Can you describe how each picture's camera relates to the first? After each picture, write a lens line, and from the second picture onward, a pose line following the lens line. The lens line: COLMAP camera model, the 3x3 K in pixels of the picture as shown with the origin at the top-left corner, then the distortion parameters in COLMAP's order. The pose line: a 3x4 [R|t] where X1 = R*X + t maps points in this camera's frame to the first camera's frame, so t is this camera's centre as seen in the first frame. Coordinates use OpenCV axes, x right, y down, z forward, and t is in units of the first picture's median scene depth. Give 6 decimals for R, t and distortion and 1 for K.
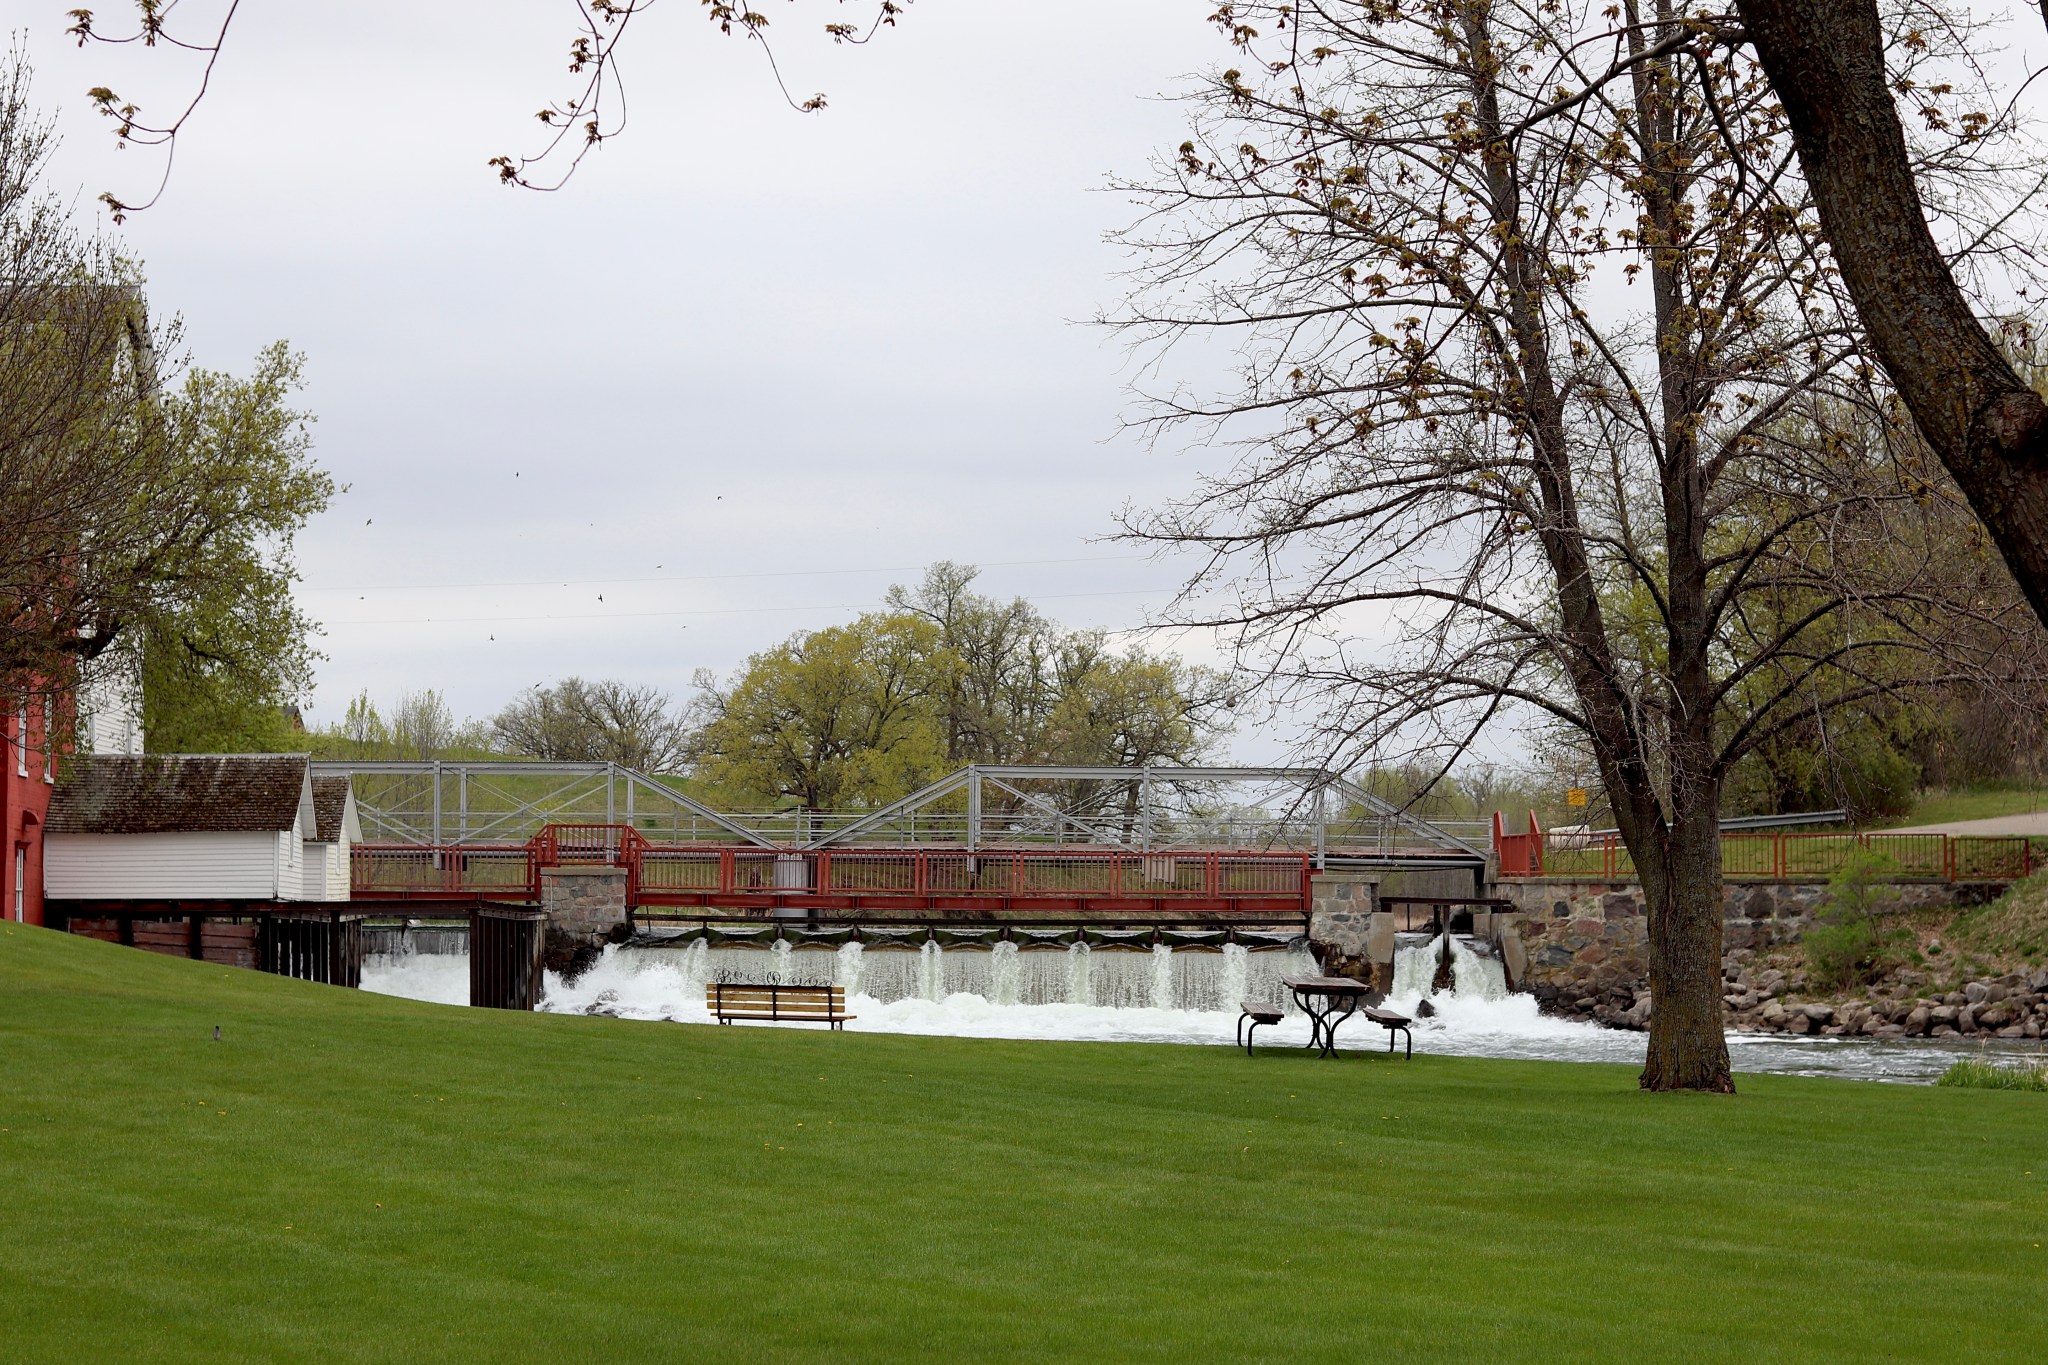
lens RADIAL K [[4518.9, 0, 1023.6], [0, 4518.9, 683.3], [0, 0, 1]] dist [-0.089410, 0.000000]
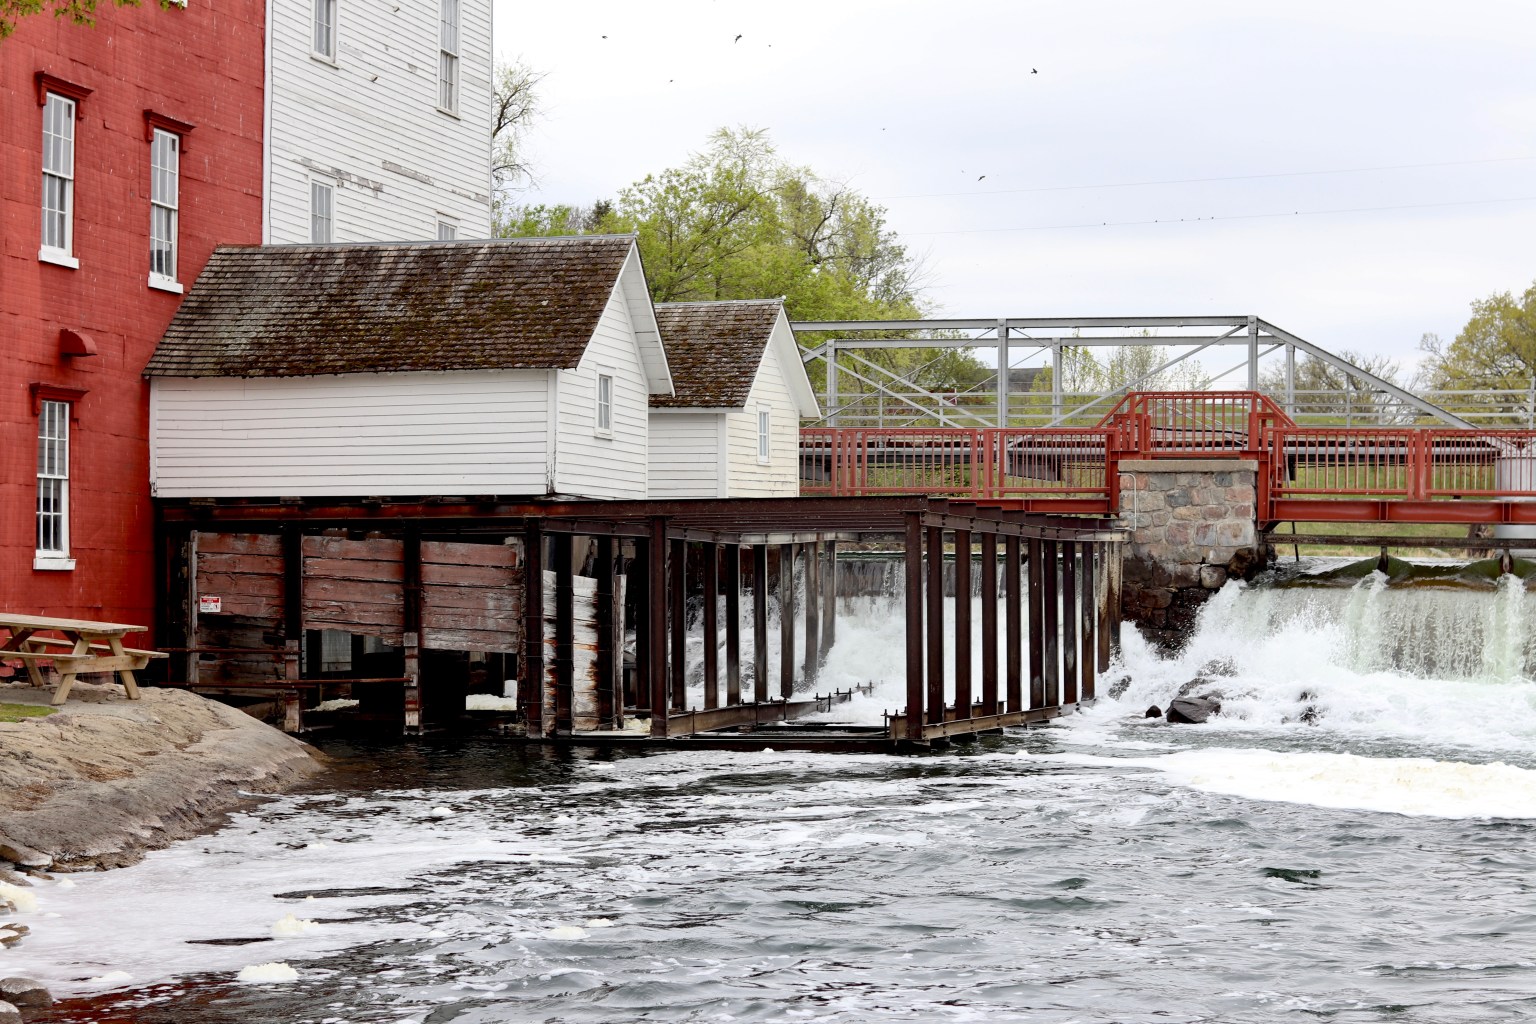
lens RADIAL K [[3389.1, 0, 767.3], [0, 3389.1, 511.5], [0, 0, 1]] dist [-0.089410, 0.000000]
pose [[0.964338, -0.002450, -0.264662, -0.029455], [0.012032, 0.999329, 0.034591, 0.031207], [0.264400, -0.036542, 0.963721, 0.533522]]
